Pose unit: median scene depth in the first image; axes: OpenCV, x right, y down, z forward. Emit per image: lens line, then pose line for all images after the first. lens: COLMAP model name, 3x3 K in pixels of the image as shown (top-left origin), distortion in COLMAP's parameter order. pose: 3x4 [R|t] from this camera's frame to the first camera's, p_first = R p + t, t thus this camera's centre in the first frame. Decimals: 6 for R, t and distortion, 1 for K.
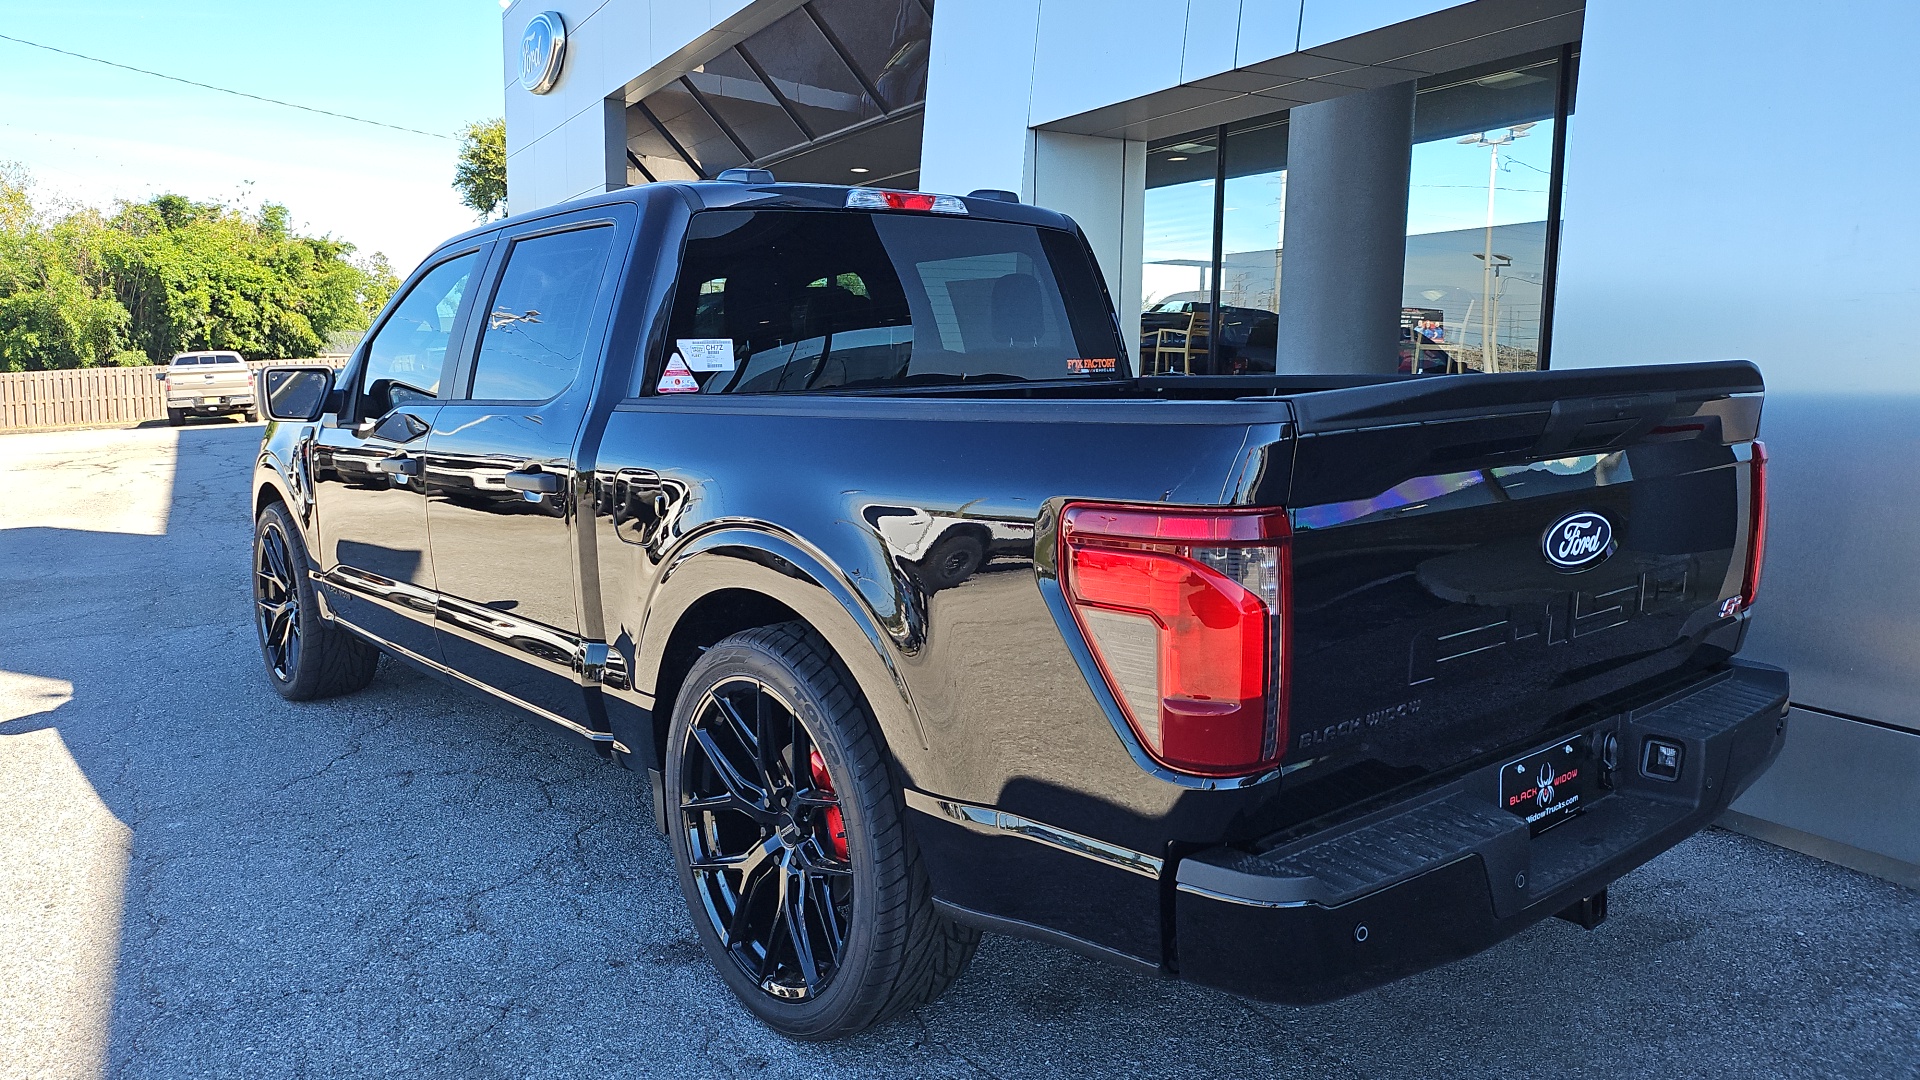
lens RADIAL K [[1433.8, 0, 958.8], [0, 1433.8, 540.8], [0, 0, 1]] dist [0.007710, 0.004246]
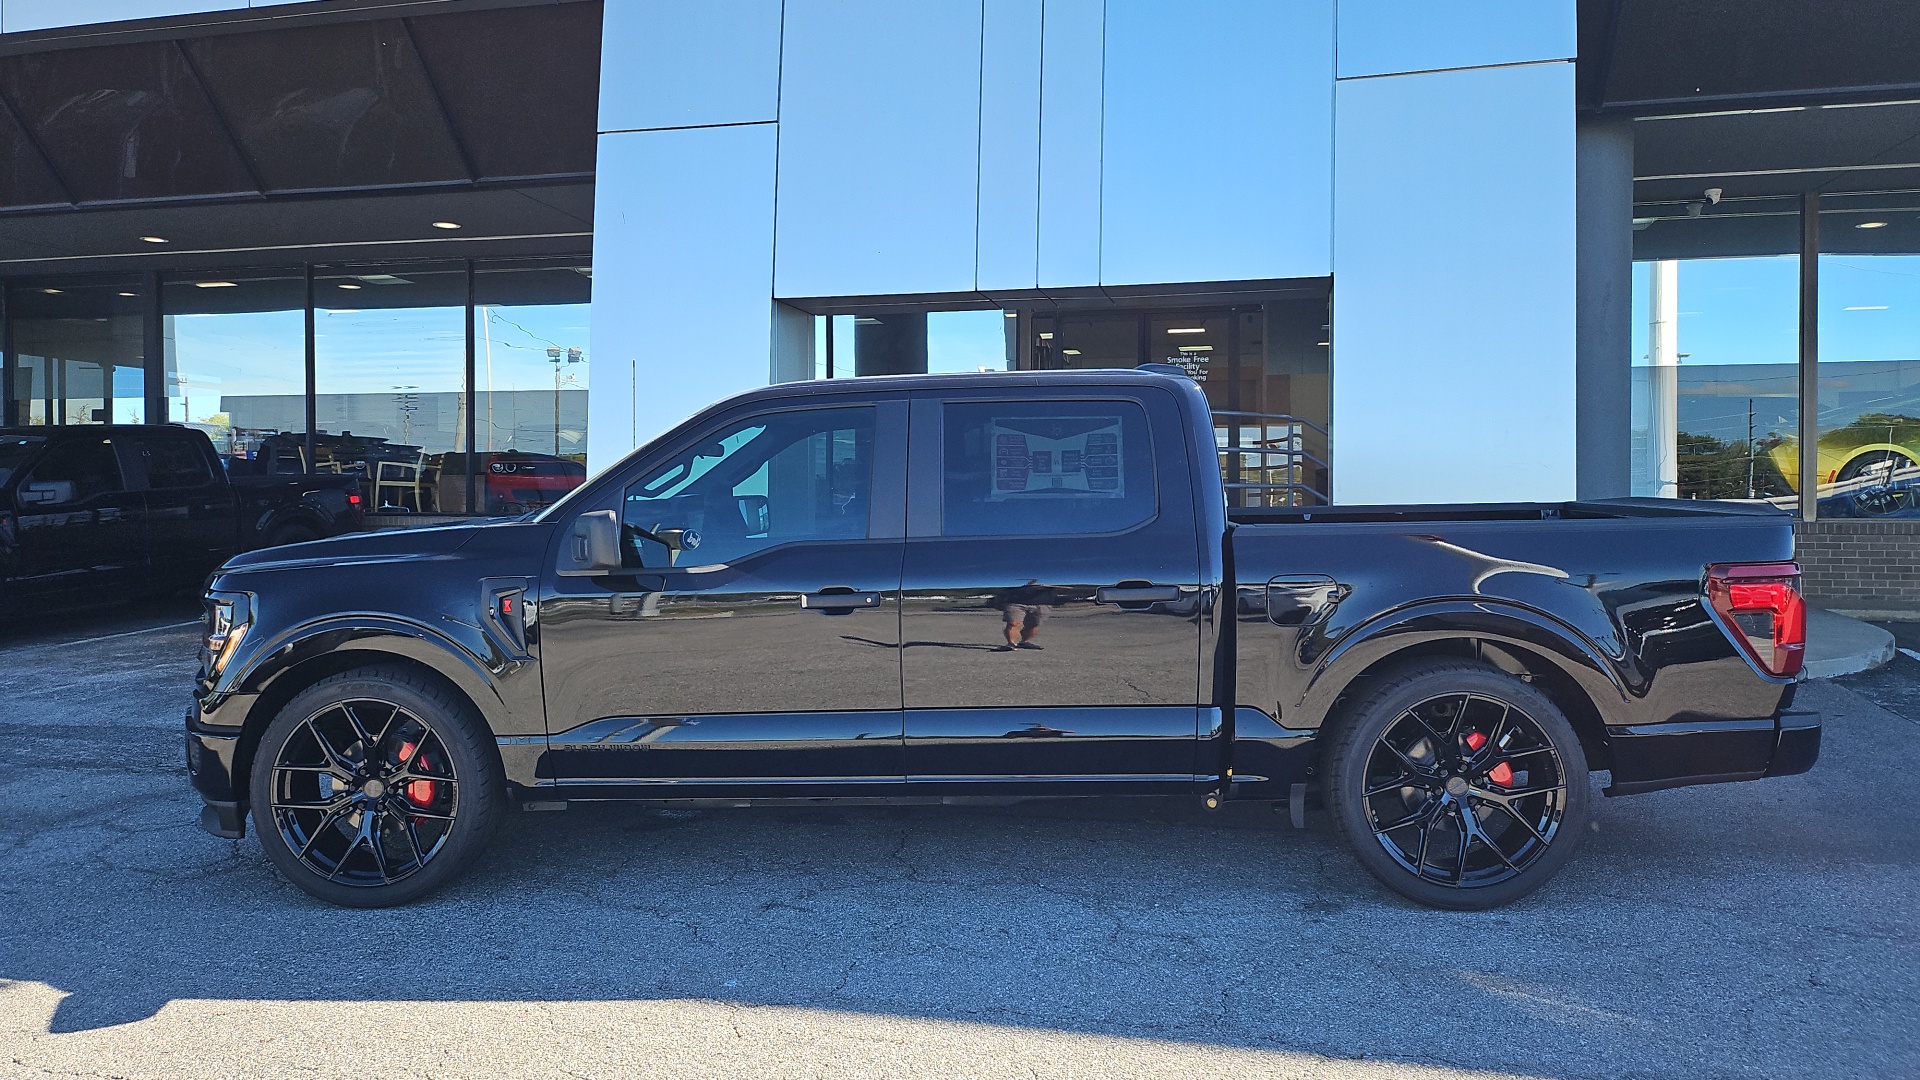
lens RADIAL K [[1433.8, 0, 958.8], [0, 1433.8, 540.8], [0, 0, 1]] dist [0.007710, 0.004246]
pose [[0.666503, -0.039539, 0.744453, -1.004766], [0.104501, 0.993688, -0.040783, -0.039985], [-0.738142, 0.104978, 0.666428, 0.178230]]
